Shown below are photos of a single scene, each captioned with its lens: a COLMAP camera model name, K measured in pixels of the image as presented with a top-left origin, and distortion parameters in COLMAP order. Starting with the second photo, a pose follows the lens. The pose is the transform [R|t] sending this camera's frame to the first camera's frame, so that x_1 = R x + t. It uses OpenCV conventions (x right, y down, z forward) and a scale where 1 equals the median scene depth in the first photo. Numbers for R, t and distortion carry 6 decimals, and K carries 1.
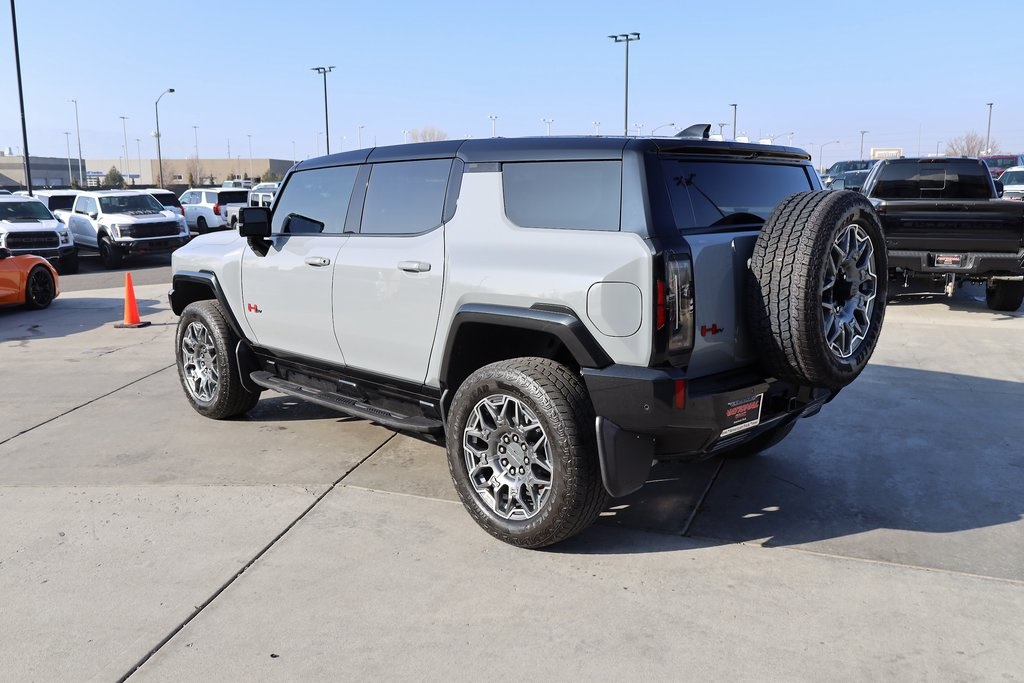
lens RADIAL K [[821.6, 0, 541.3], [0, 821.6, 341.0], [0, 0, 1]] dist [-0.032257, 0.001584]
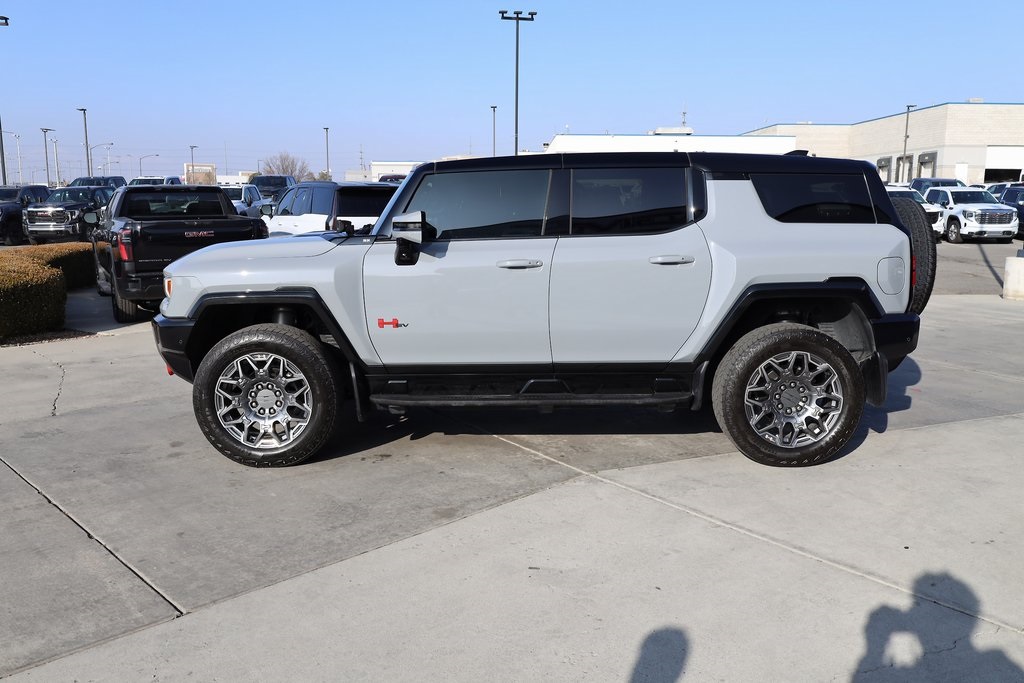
lens RADIAL K [[862.9, 0, 516.0], [0, 862.9, 341.4], [0, 0, 1]] dist [-0.016345, -0.002064]
pose [[0.720378, -0.113880, 0.684168, -1.031536], [0.123029, 0.991766, 0.035540, -0.042210], [-0.682583, 0.058571, 0.728458, 0.244386]]
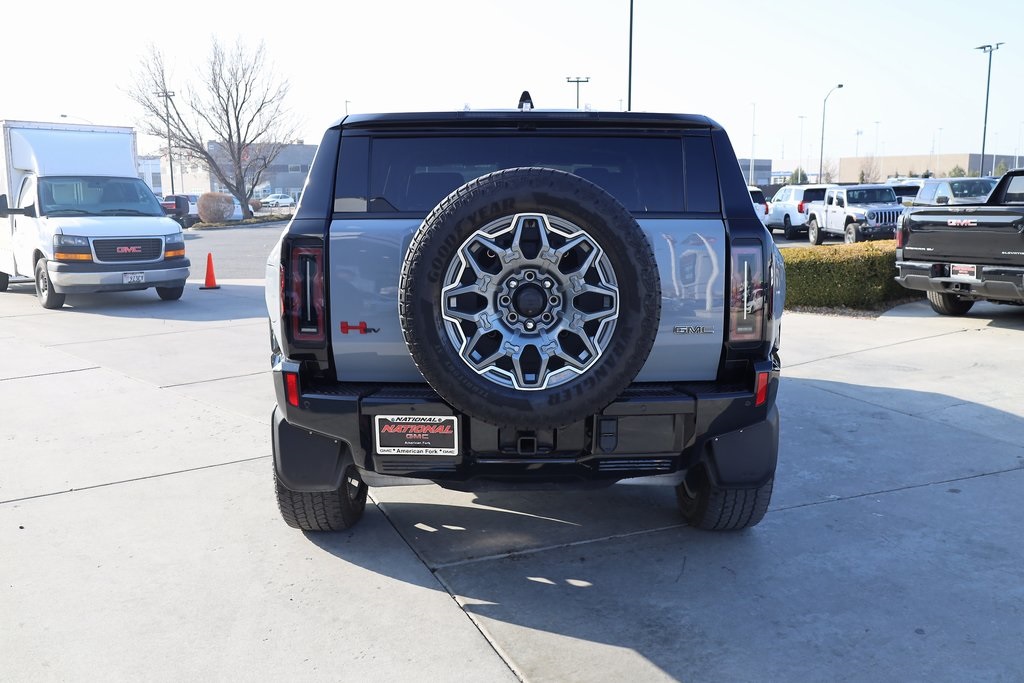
lens RADIAL K [[862.9, 0, 516.0], [0, 862.9, 341.4], [0, 0, 1]] dist [-0.016345, -0.002064]
pose [[0.698901, 0.118241, -0.705377, 0.721602], [-0.123398, 0.991385, 0.043919, -0.045111], [0.704493, 0.056347, 0.707471, 0.339417]]
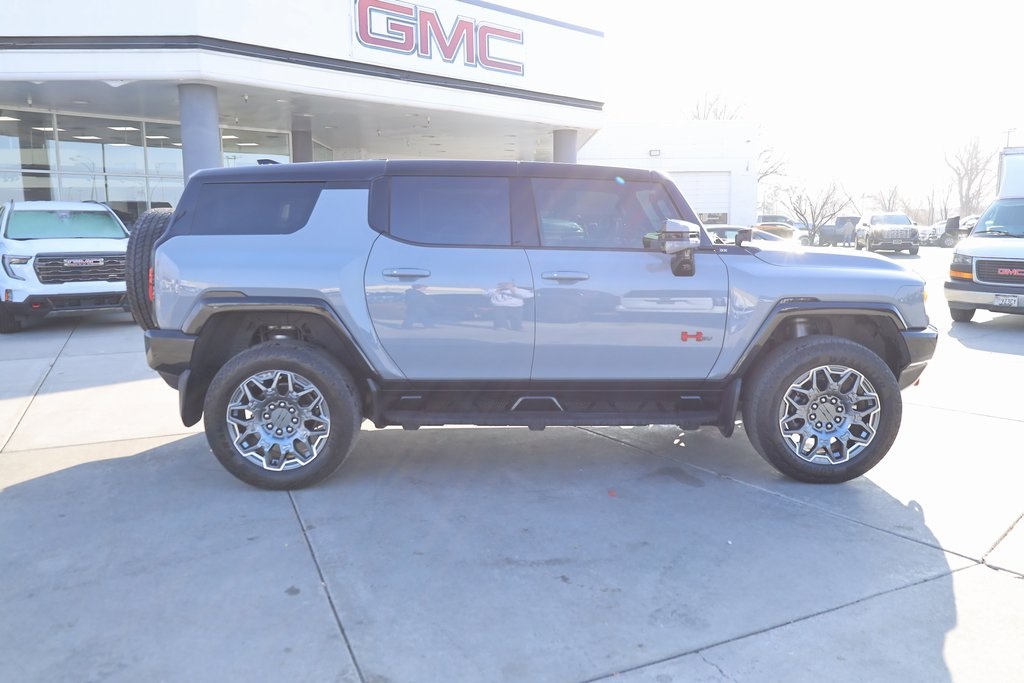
lens RADIAL K [[782.9, 0, 507.8], [0, 782.9, 335.7], [0, 0, 1]] dist [-0.013291, 0.001905]
pose [[-0.716975, 0.103004, -0.689447, 0.727573], [-0.119260, 0.956318, 0.266896, -0.331361], [0.686822, 0.273581, -0.673371, 1.943943]]
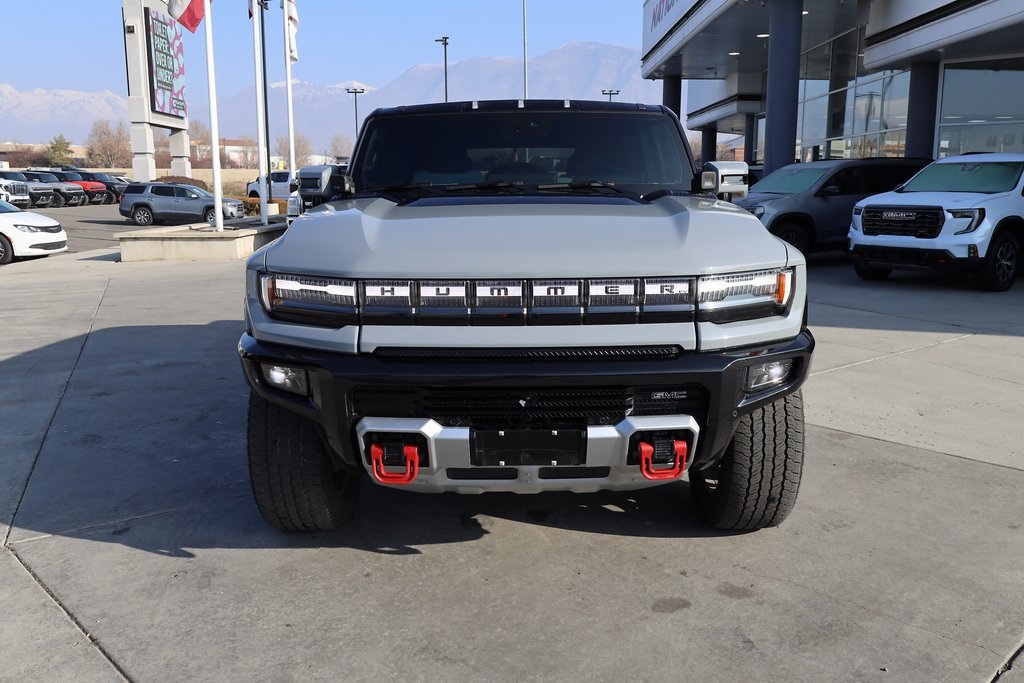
lens RADIAL K [[827.2, 0, 512.0], [0, 827.2, 341.5], [0, 0, 1]] dist [-0.005736, -0.008211]
pose [[-0.692389, -0.134908, 0.708800, -0.889719], [0.127682, 0.943951, 0.304391, -0.306023], [-0.710137, 0.301258, -0.636356, 1.902315]]
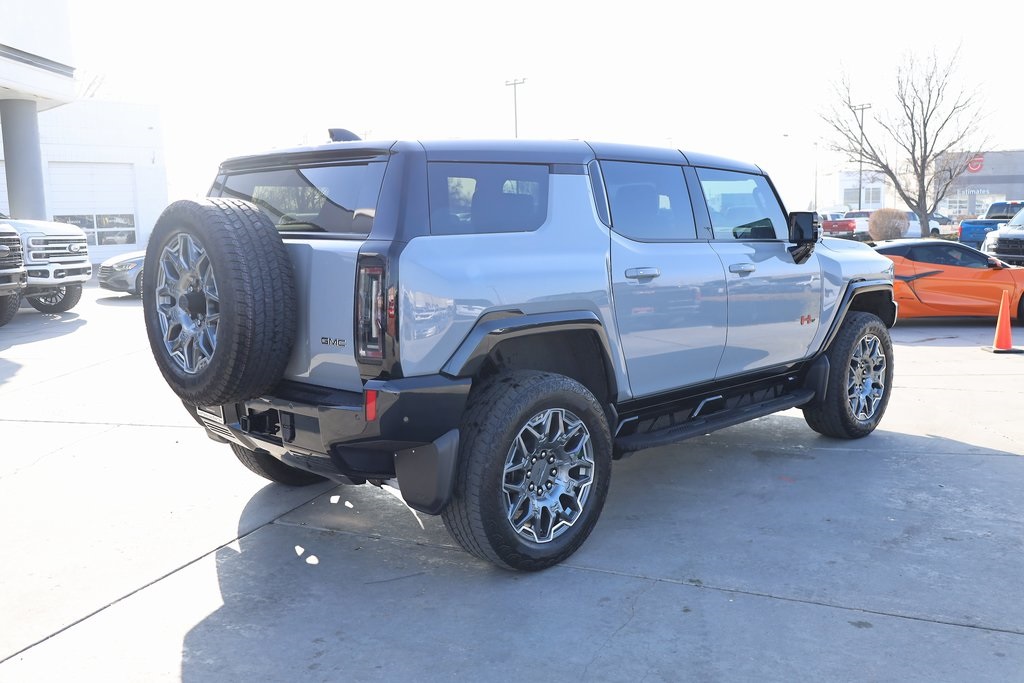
lens RADIAL K [[909.5, 0, 515.4], [0, 909.5, 347.1], [0, 0, 1]] dist [-0.003184, 0.000210]
pose [[-0.022893, 0.140686, -0.989790, 1.106555], [-0.161104, 0.976590, 0.142536, -0.175005], [0.986672, 0.162722, 0.000308, 1.078665]]
